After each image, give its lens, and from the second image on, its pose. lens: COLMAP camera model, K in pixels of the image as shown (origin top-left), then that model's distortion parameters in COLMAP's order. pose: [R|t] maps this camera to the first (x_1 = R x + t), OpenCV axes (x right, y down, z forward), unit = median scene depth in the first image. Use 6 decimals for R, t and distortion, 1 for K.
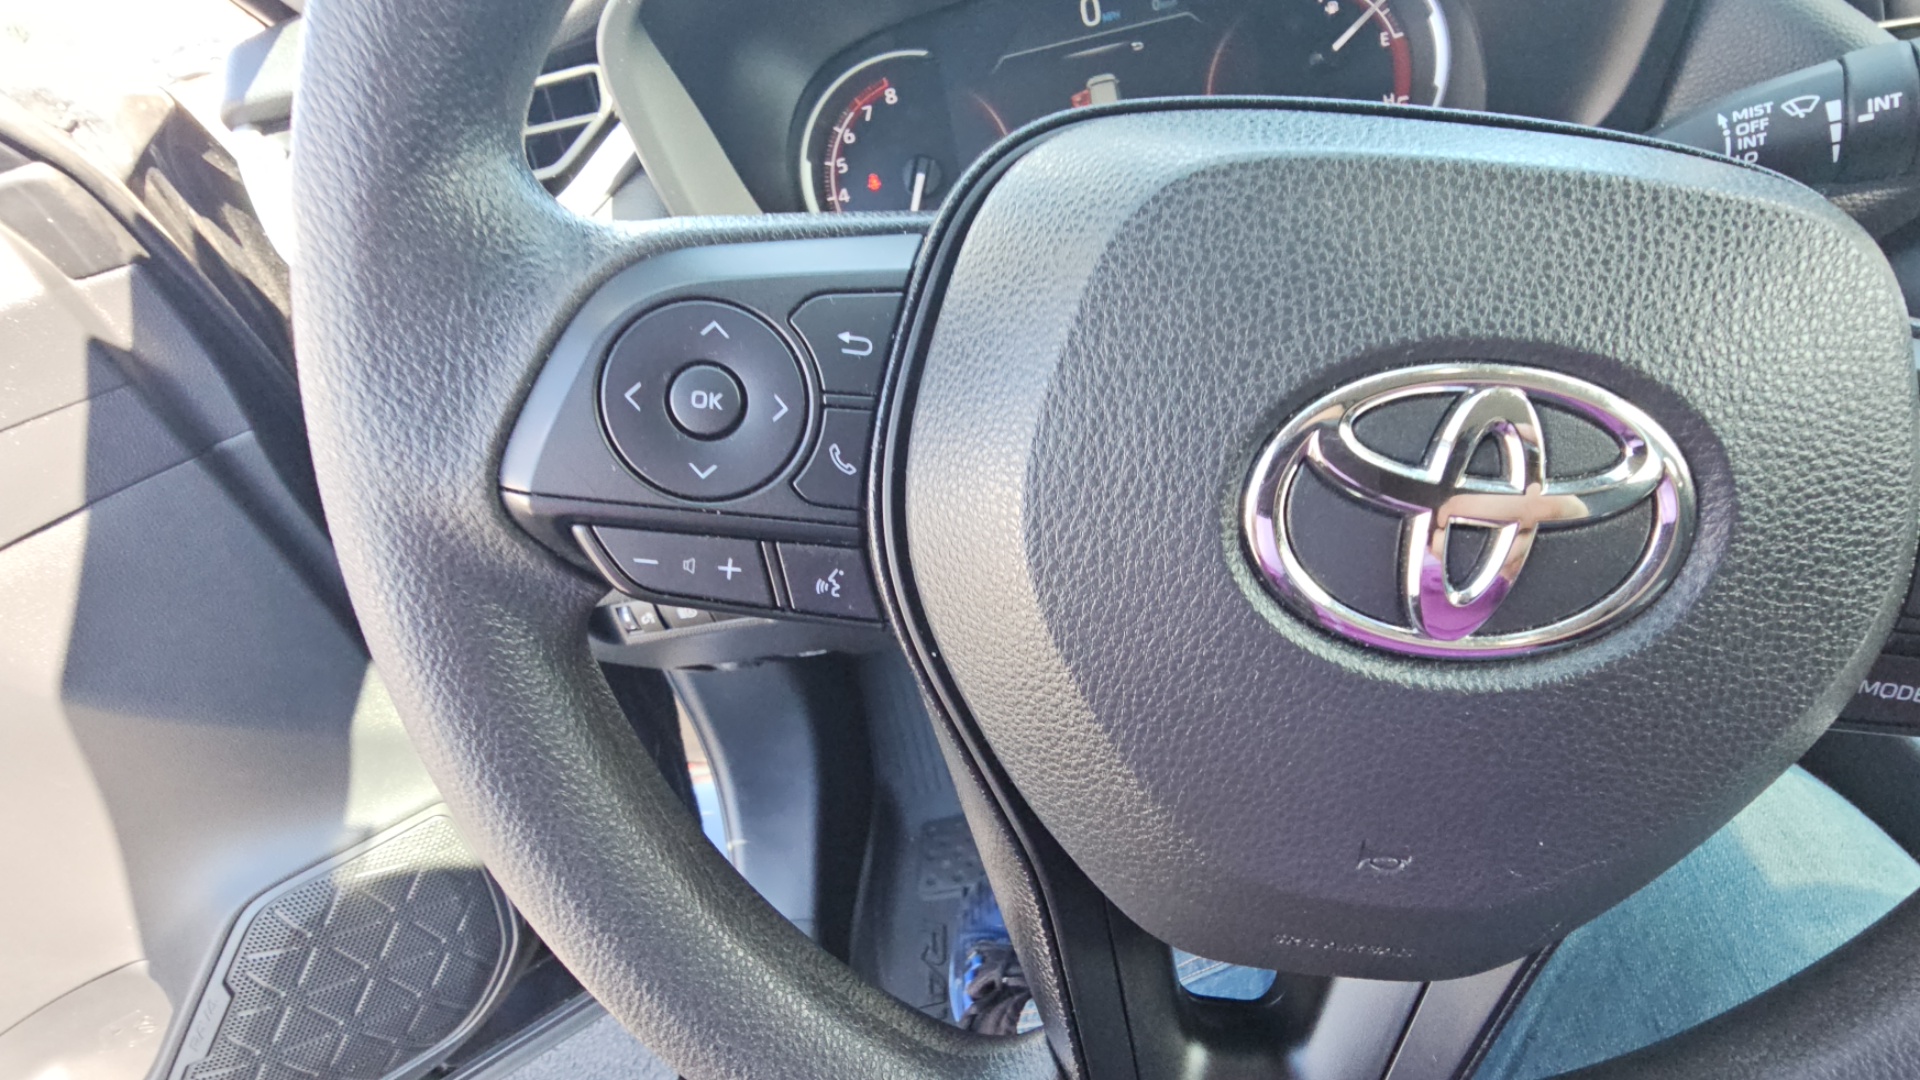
lens RADIAL K [[869.5, 0, 984.9], [0, 869.5, 542.7], [0, 0, 1]] dist [0.018338, -0.014237]
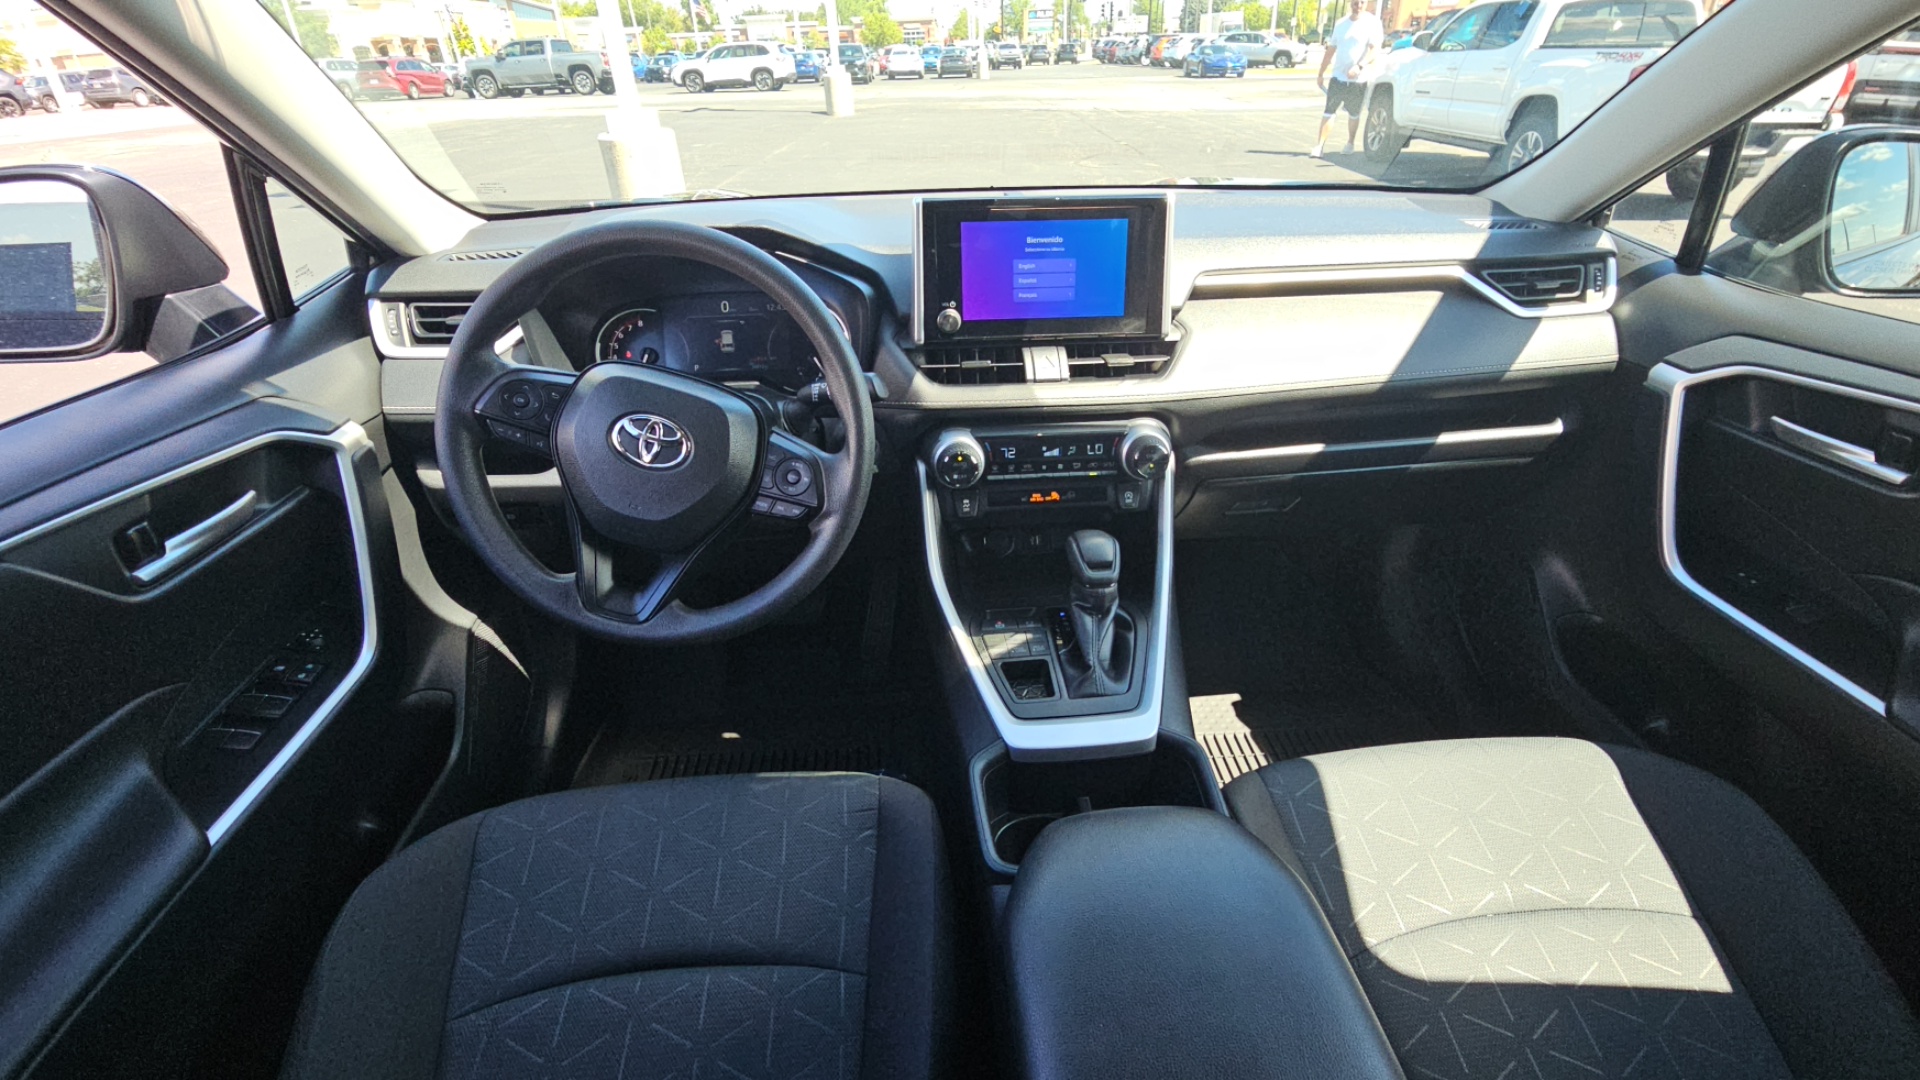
lens RADIAL K [[864.9, 0, 980.0], [0, 864.9, 538.6], [0, 0, 1]] dist [0.010497, -0.007568]
pose [[0.982389, 0.141611, 0.121895, 0.762936], [-0.119451, 0.977639, -0.173071, 0.488368], [-0.143678, 0.155462, 0.977337, -1.776066]]
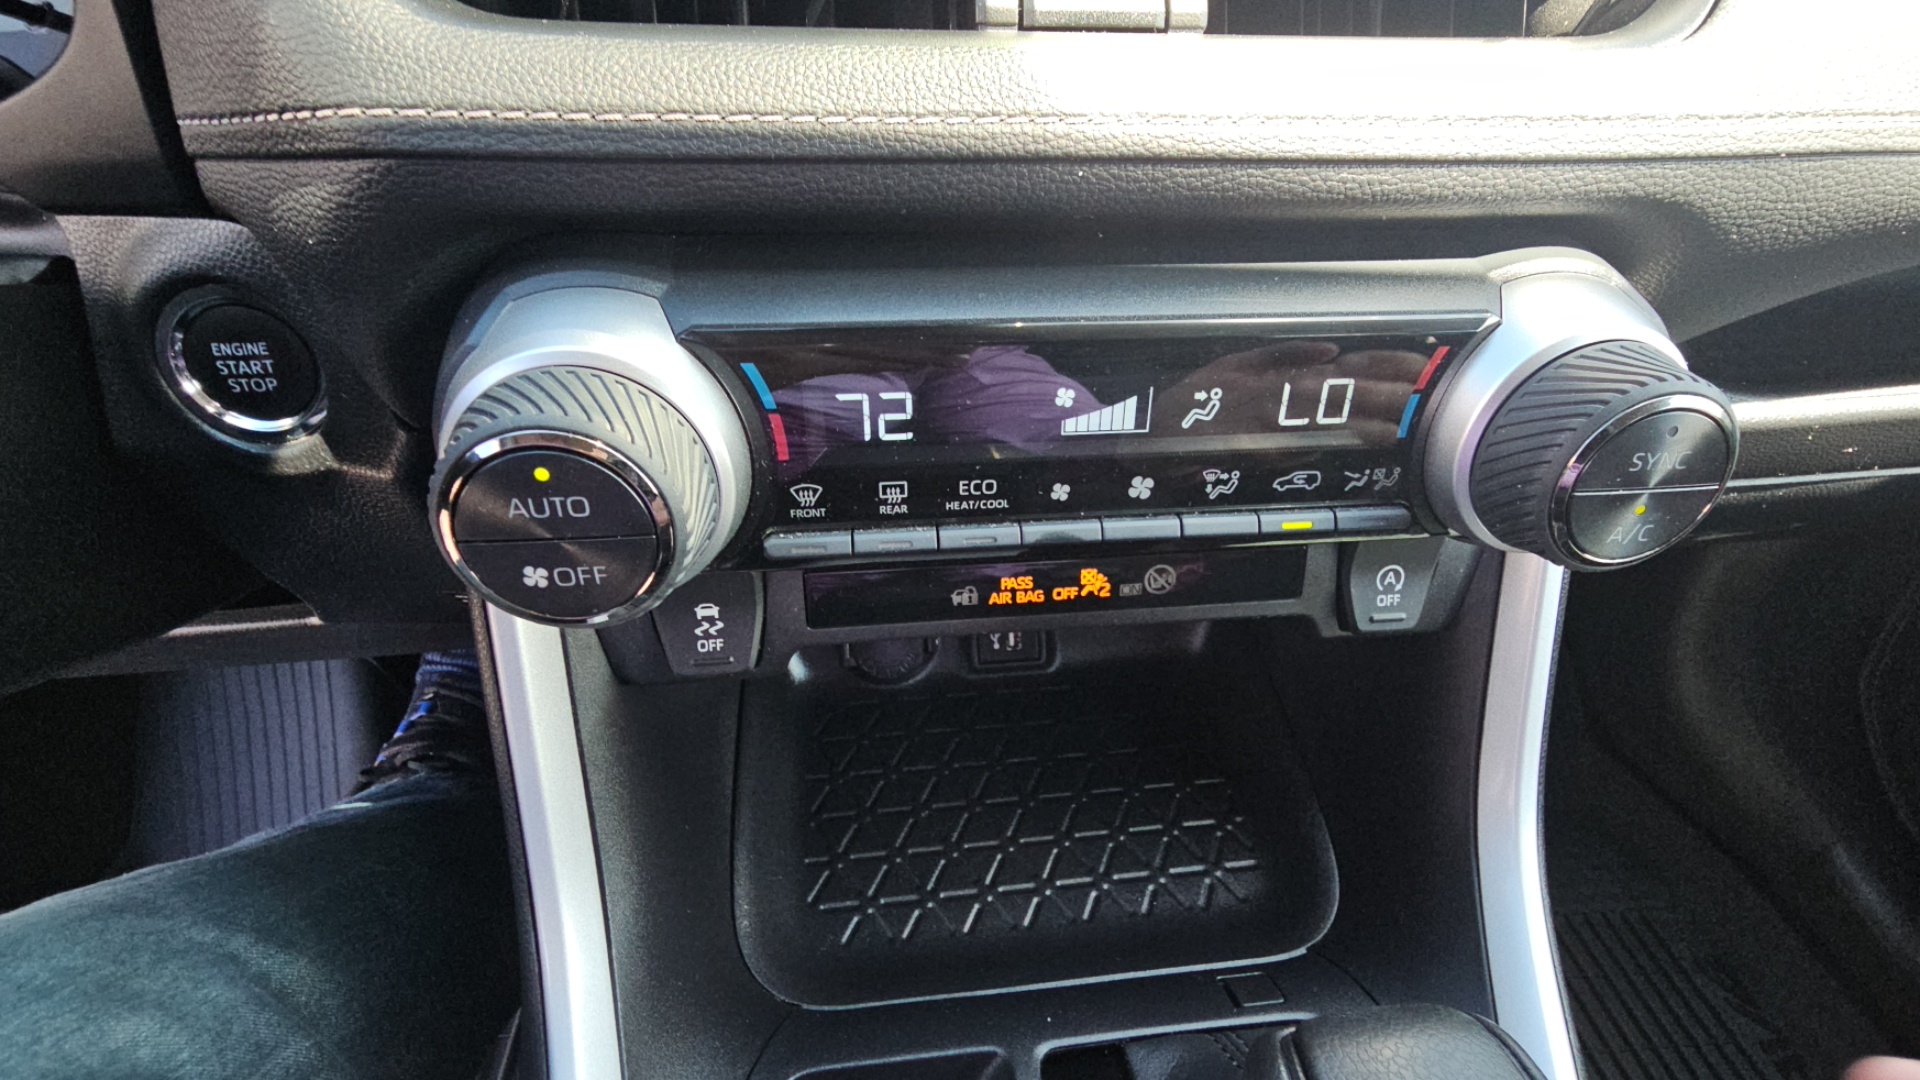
lens RADIAL K [[864.9, 0, 980.0], [0, 864.9, 538.6], [0, 0, 1]] dist [0.010497, -0.007568]
pose [[0.974482, 0.134961, 0.179363, 1.116201], [-0.132429, 0.990849, -0.026073, -0.171880], [-0.181240, 0.001655, 0.983437, 0.282550]]
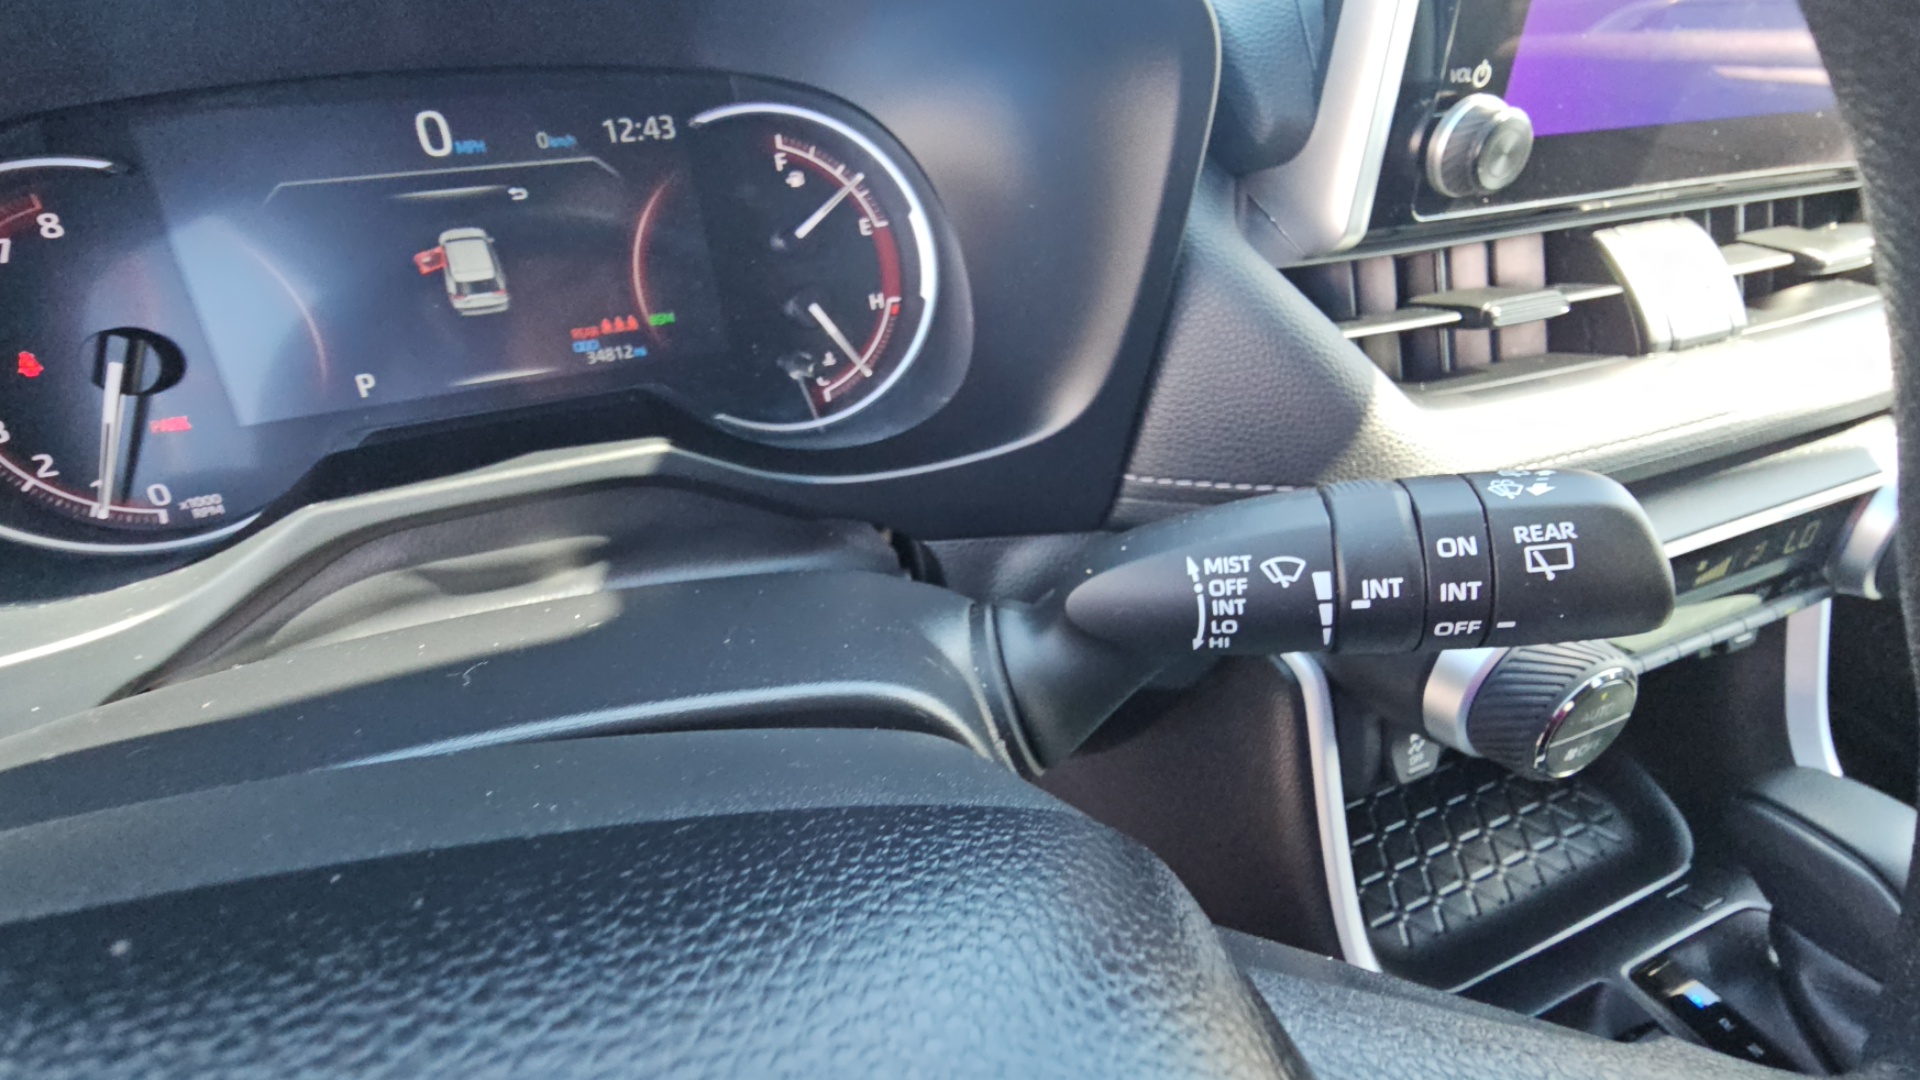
lens RADIAL K [[873.0, 0, 985.5], [0, 873.0, 543.8], [0, 0, 1]] dist [0.013497, -0.011041]
pose [[0.917315, -0.037041, 0.396436, 0.272828], [0.048443, 0.998649, -0.018786, -0.315805], [-0.395205, 0.036437, 0.917870, 0.280350]]
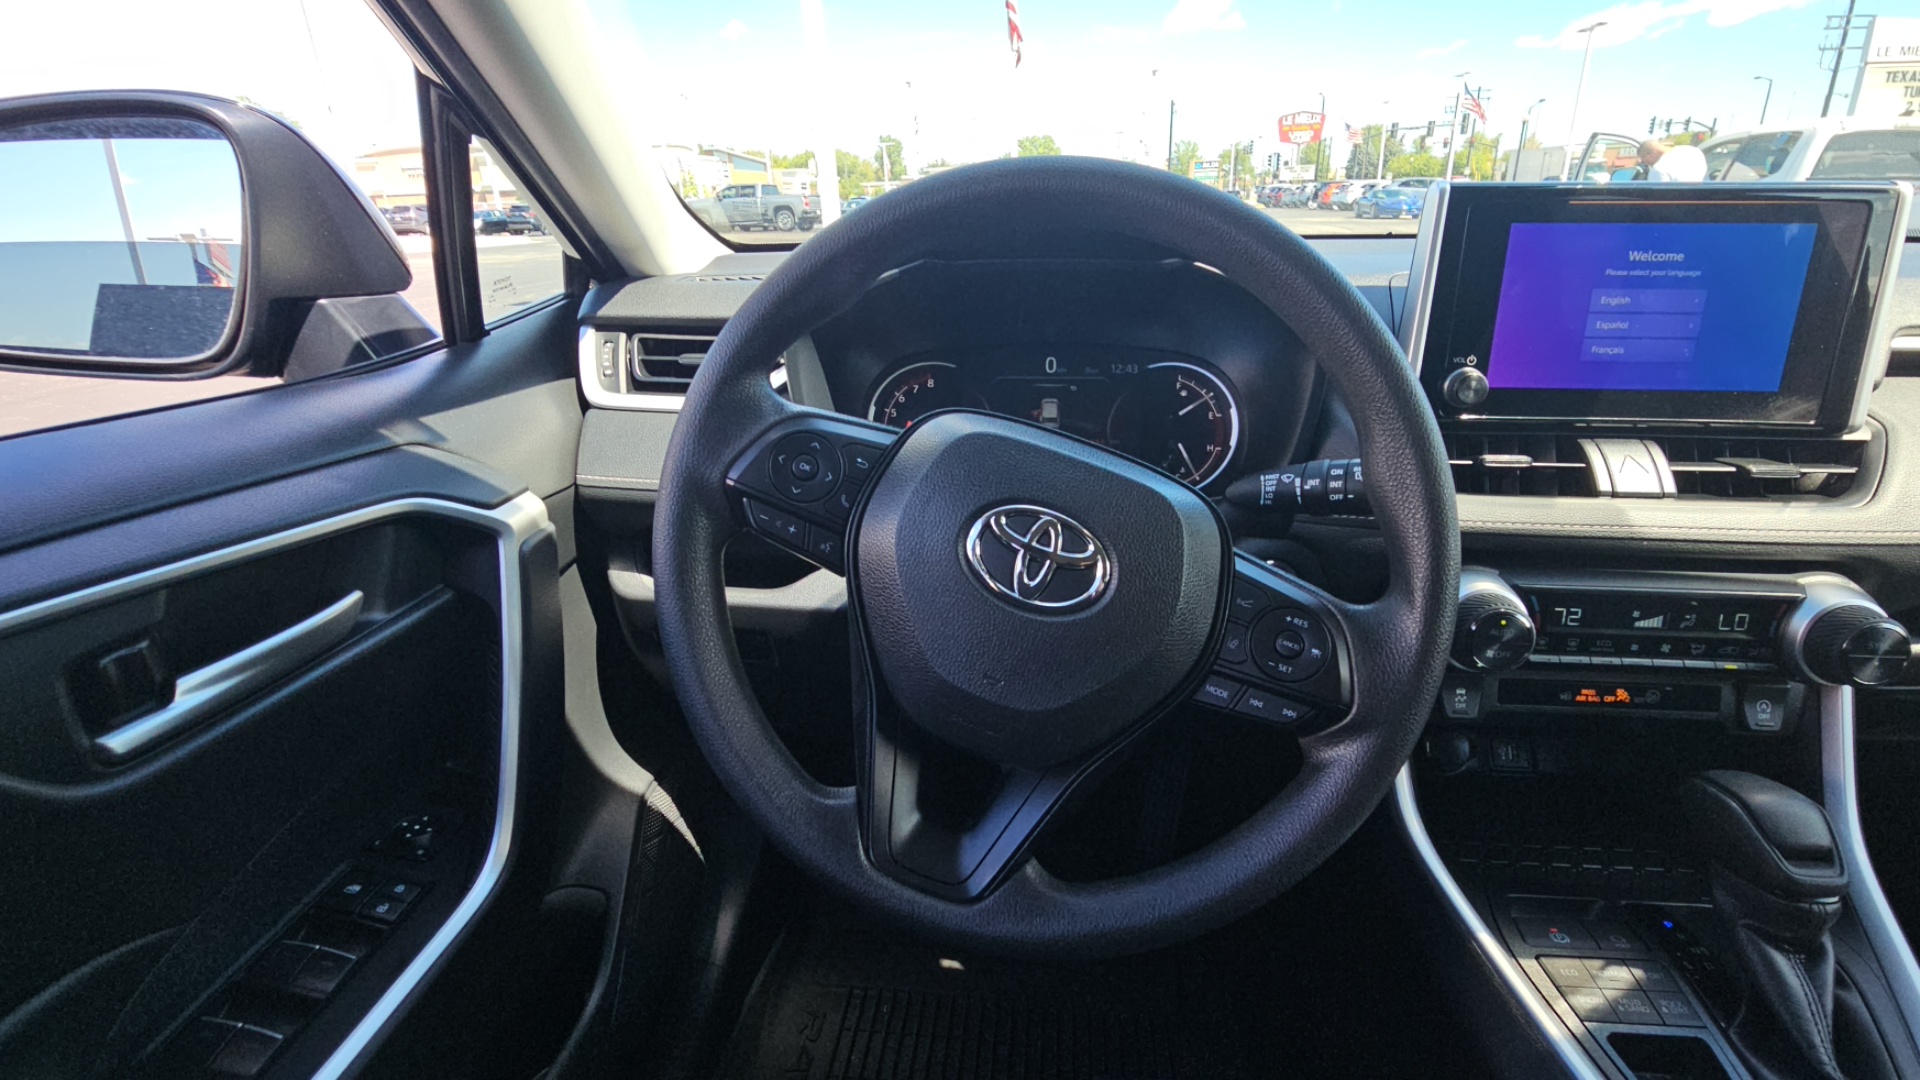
lens RADIAL K [[864.9, 0, 980.0], [0, 864.9, 538.6], [0, 0, 1]] dist [0.010497, -0.007568]
pose [[0.973124, 0.223388, -0.055932, 0.187330], [-0.230070, 0.932644, -0.277925, 0.286145], [-0.009920, 0.283324, 0.958973, -0.692740]]
